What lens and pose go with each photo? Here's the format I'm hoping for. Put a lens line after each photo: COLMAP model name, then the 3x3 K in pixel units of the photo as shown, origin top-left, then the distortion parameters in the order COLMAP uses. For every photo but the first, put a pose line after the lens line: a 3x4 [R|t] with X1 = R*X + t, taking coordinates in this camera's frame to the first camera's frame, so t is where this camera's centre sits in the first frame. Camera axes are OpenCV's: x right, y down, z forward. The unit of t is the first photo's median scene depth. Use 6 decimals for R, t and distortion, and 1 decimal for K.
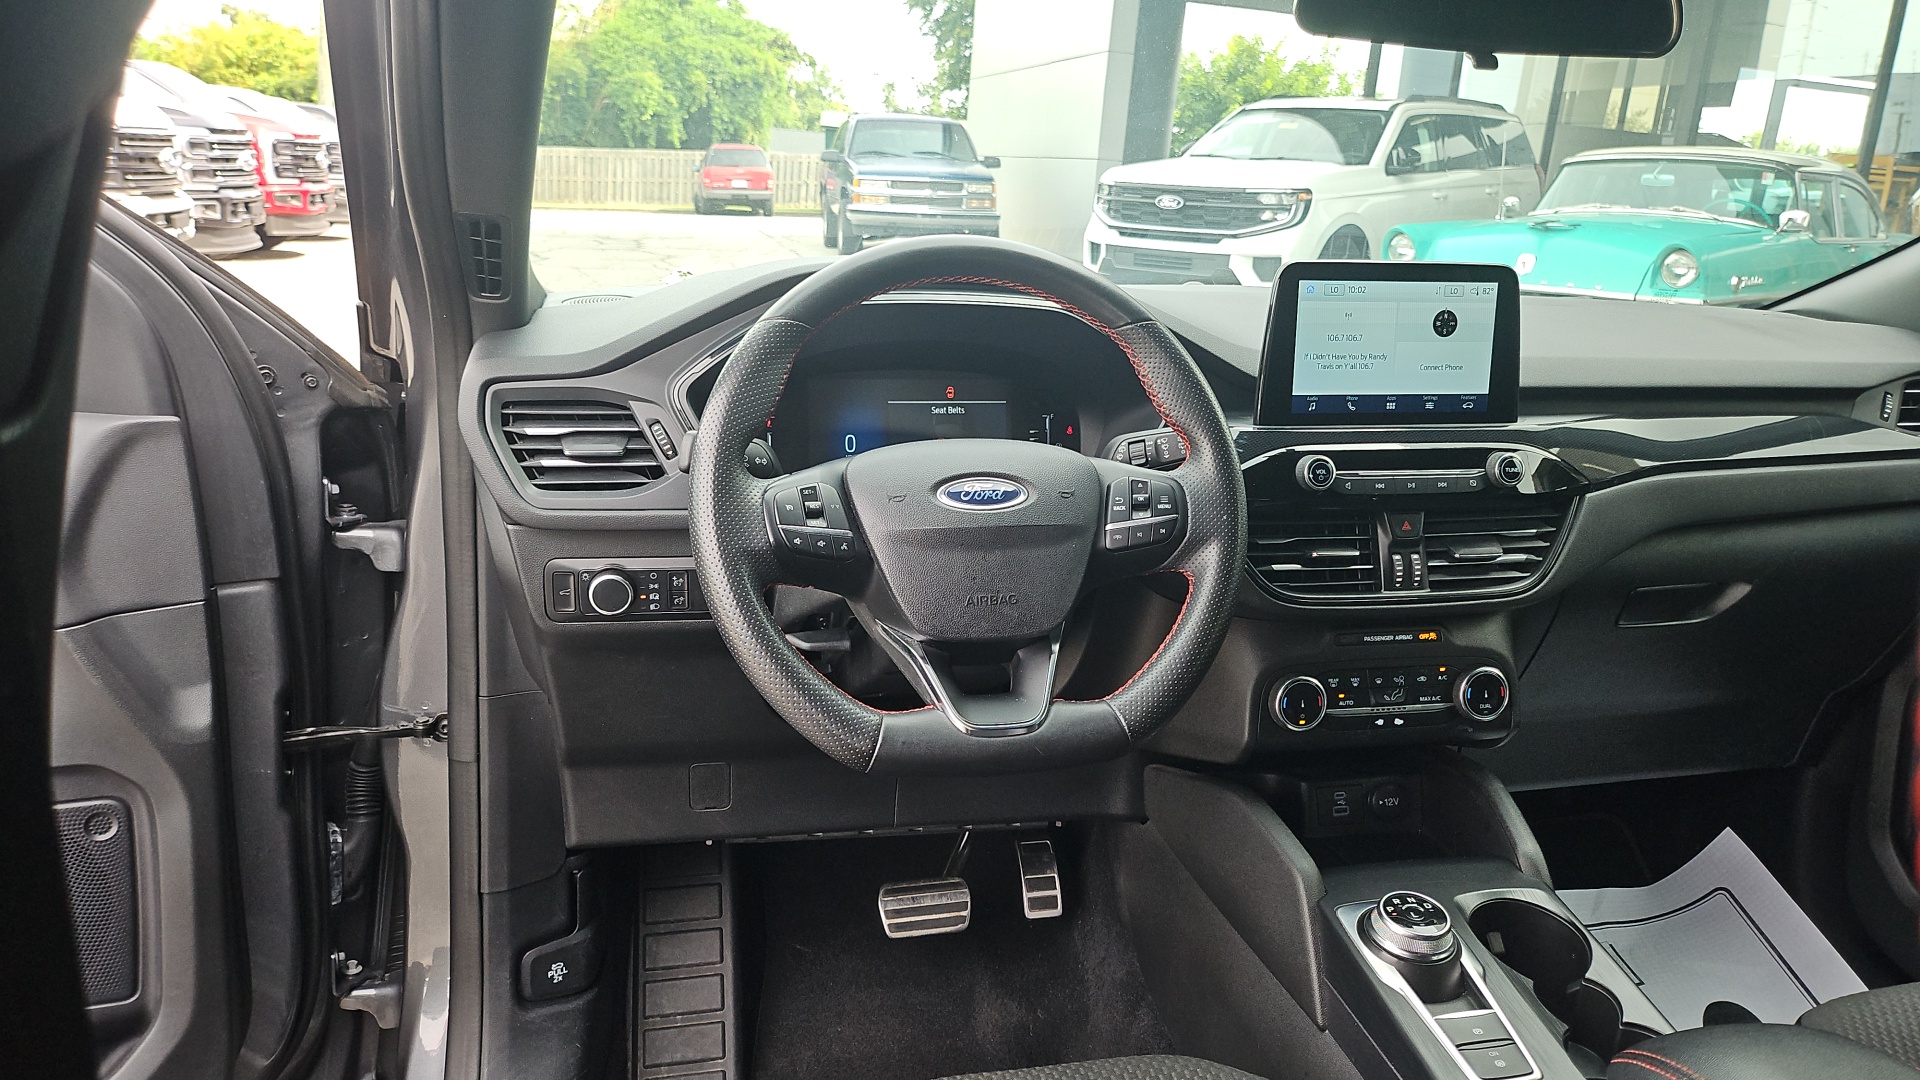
lens RADIAL K [[1350.5, 0, 970.7], [0, 1350.5, 535.7], [0, 0, 1]] dist [0.077833, -0.086868]
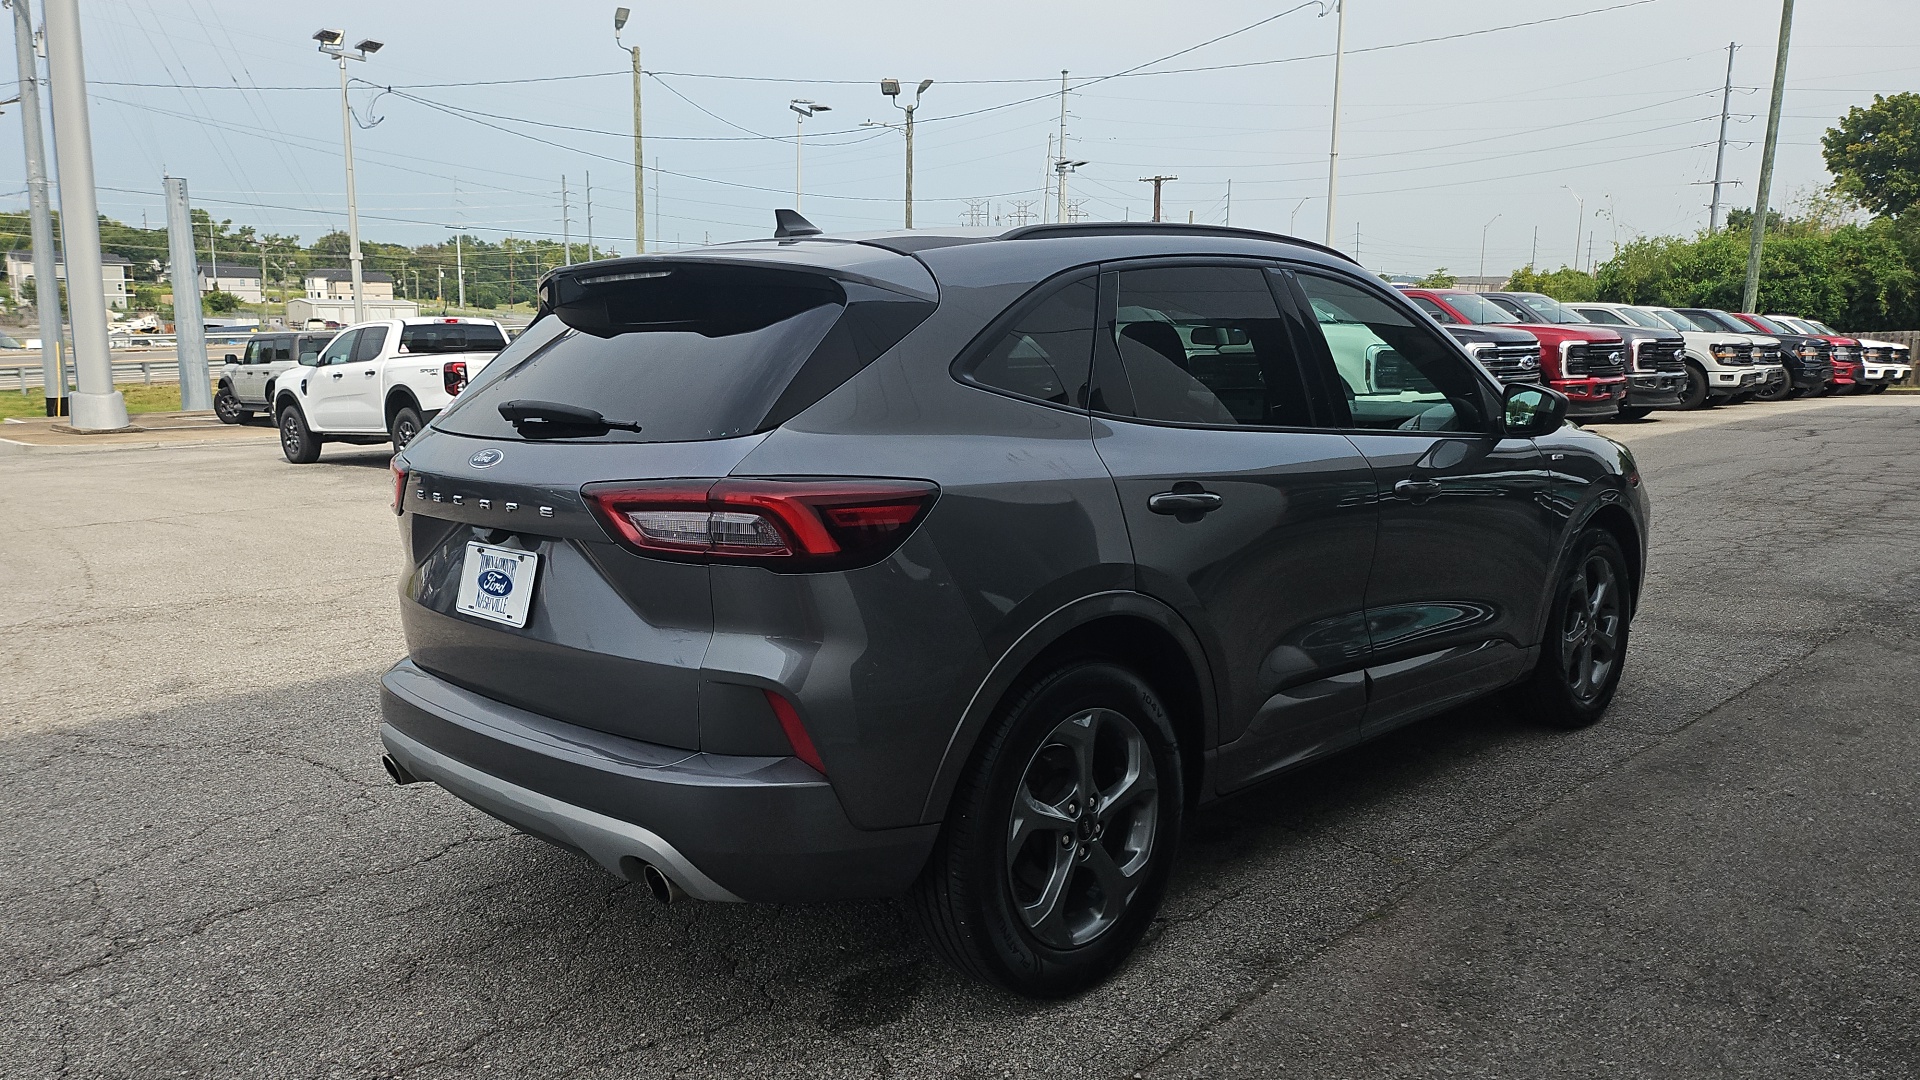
lens RADIAL K [[1358.5, 0, 960.0], [0, 1358.5, 540.0], [0, 0, 1]] dist [0.076777, -0.090631]
pose [[0.538984, 0.067708, -0.839590, 0.234162], [-0.180217, 0.982952, -0.036423, 0.035641], [0.822811, 0.170940, 0.541998, -0.120842]]
